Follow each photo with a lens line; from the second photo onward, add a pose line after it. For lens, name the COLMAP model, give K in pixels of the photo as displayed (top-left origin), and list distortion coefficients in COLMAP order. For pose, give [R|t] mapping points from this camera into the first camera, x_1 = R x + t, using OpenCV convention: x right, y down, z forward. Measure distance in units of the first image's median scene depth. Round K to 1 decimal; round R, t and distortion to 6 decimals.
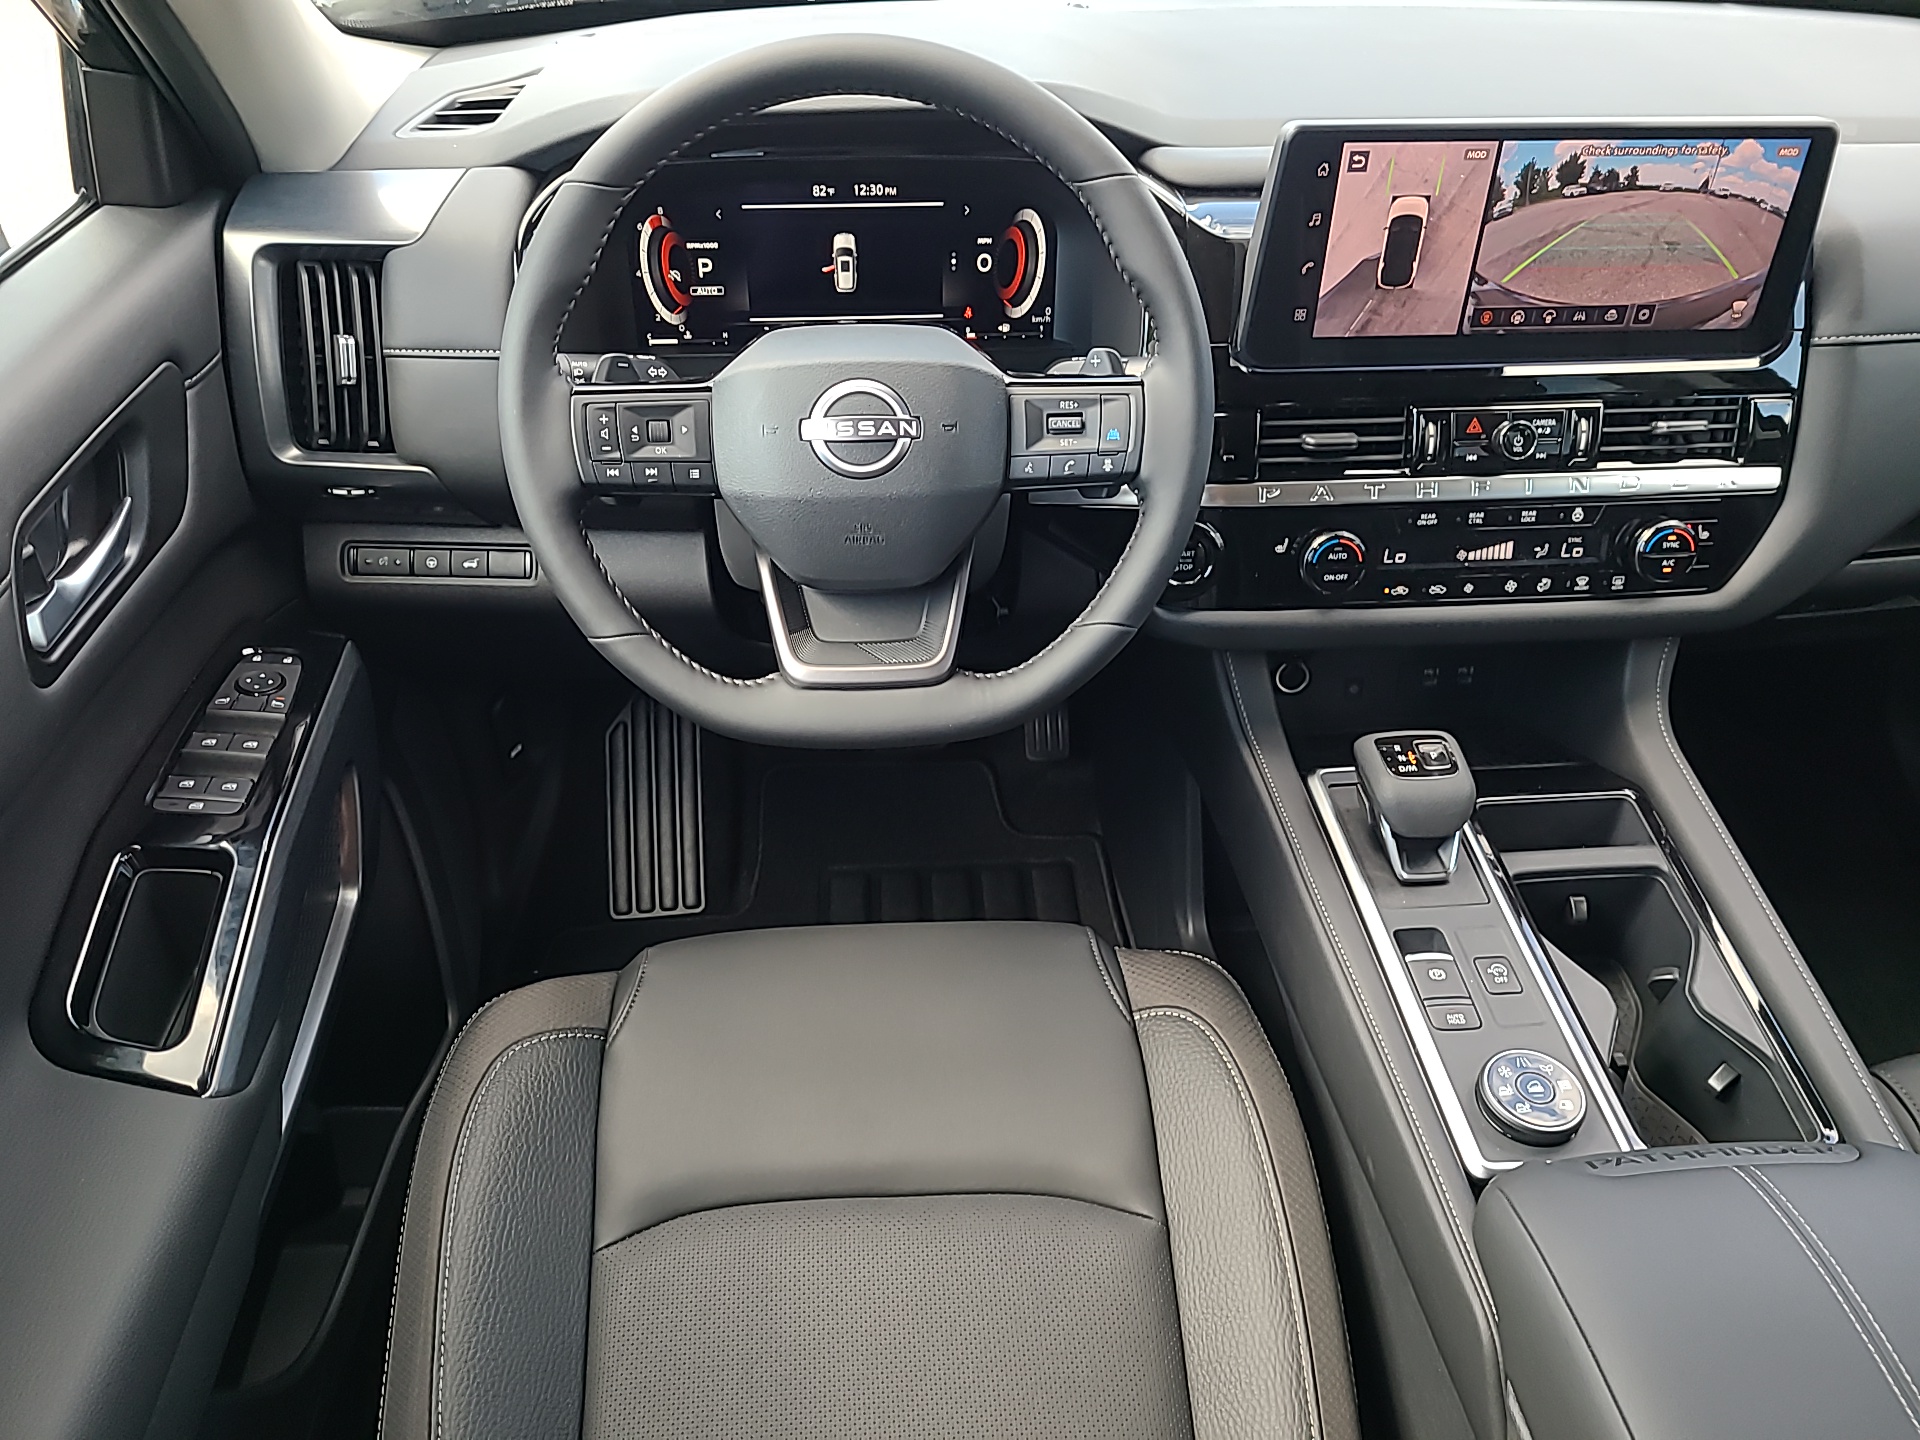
lens RADIAL K [[1493.3, 0, 938.6], [0, 1493.3, 737.3], [0, 0, 1]] dist [0.040636, -0.003639]
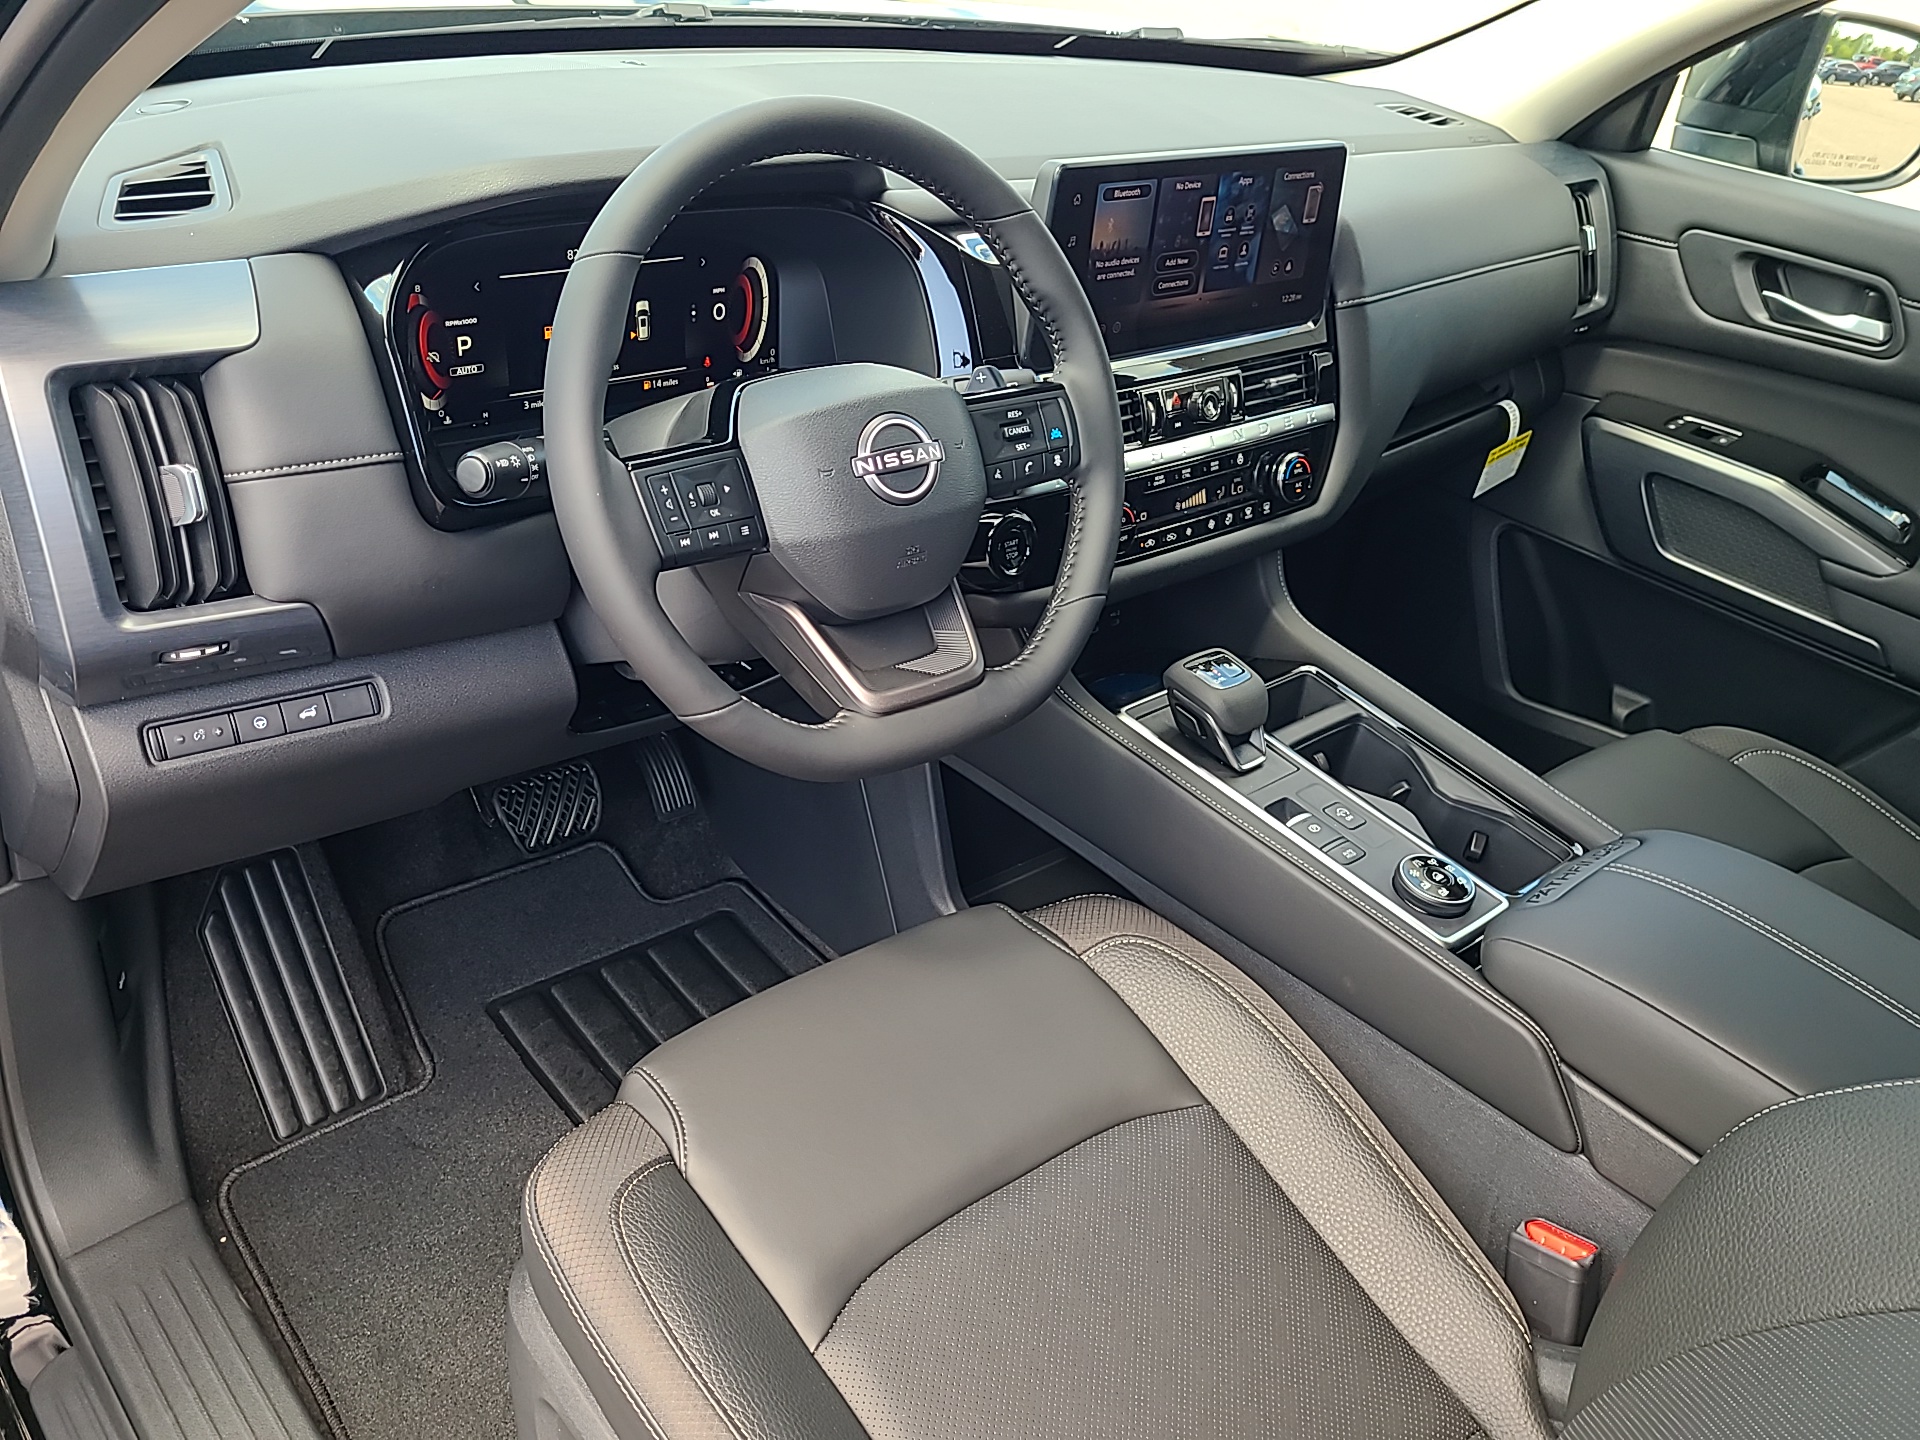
lens RADIAL K [[1619.8, 0, 960.0], [0, 1619.8, 720.0], [0, 0, 1]] dist [0.043230, -0.001250]
pose [[0.791638, -0.239007, 0.562303, -0.559576], [0.273877, 0.961487, 0.023102, -0.033898], [-0.546169, 0.135714, 0.826608, 0.041782]]
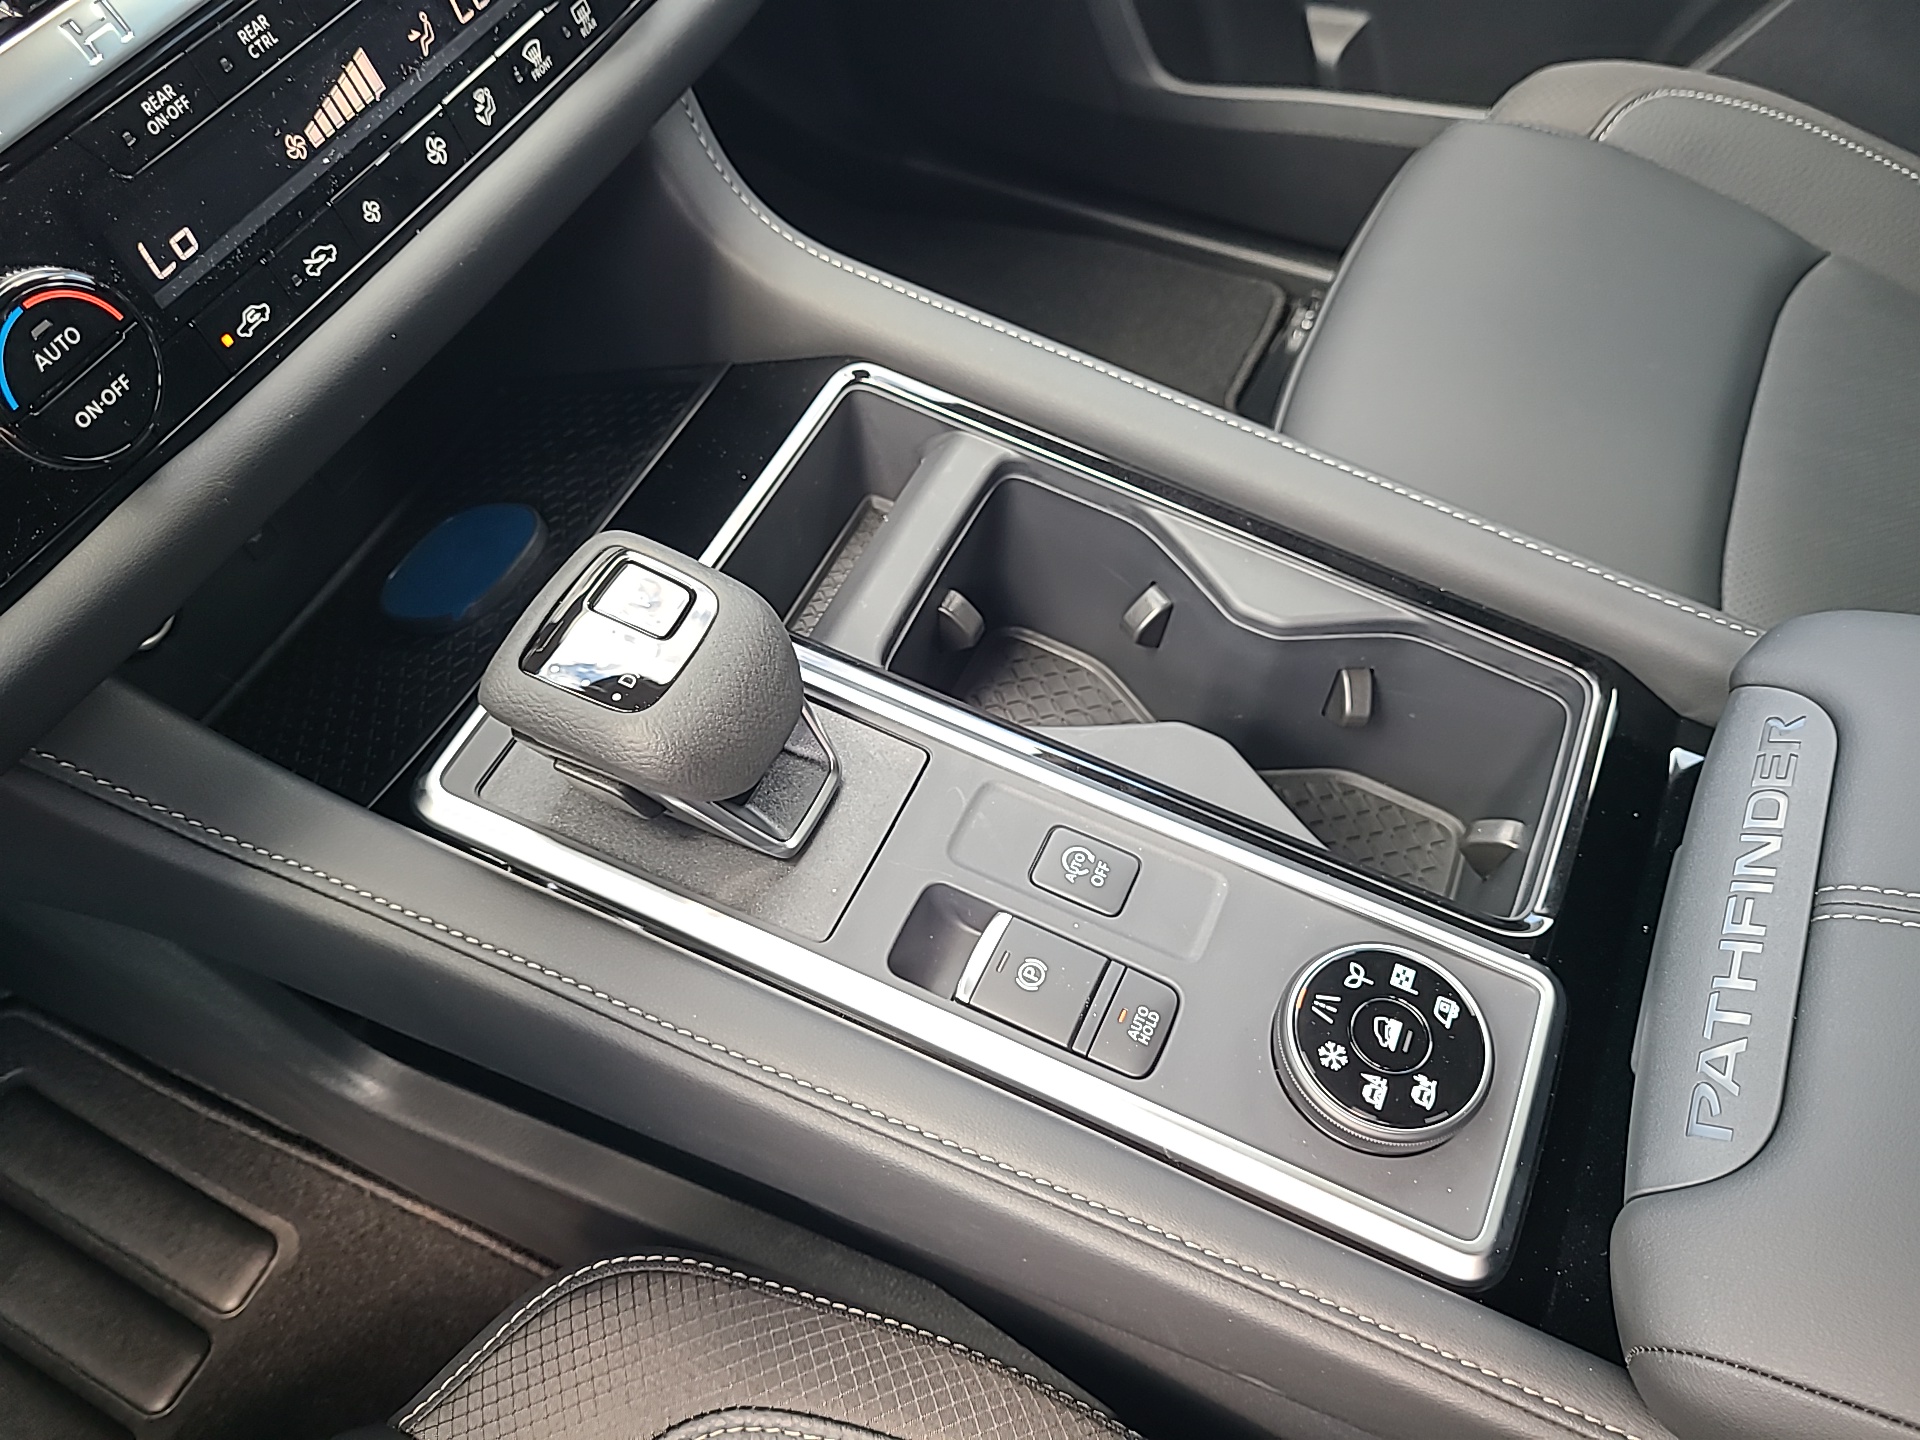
lens RADIAL K [[1499.8, 0, 960.0], [0, 1499.8, 720.0], [0, 0, 1]] dist [0.009212, 0.000452]
pose [[0.492761, -0.721876, 0.485882, 0.140660], [0.549820, 0.691087, 0.469144, -0.106585], [-0.674451, 0.035972, 0.737443, 0.606806]]
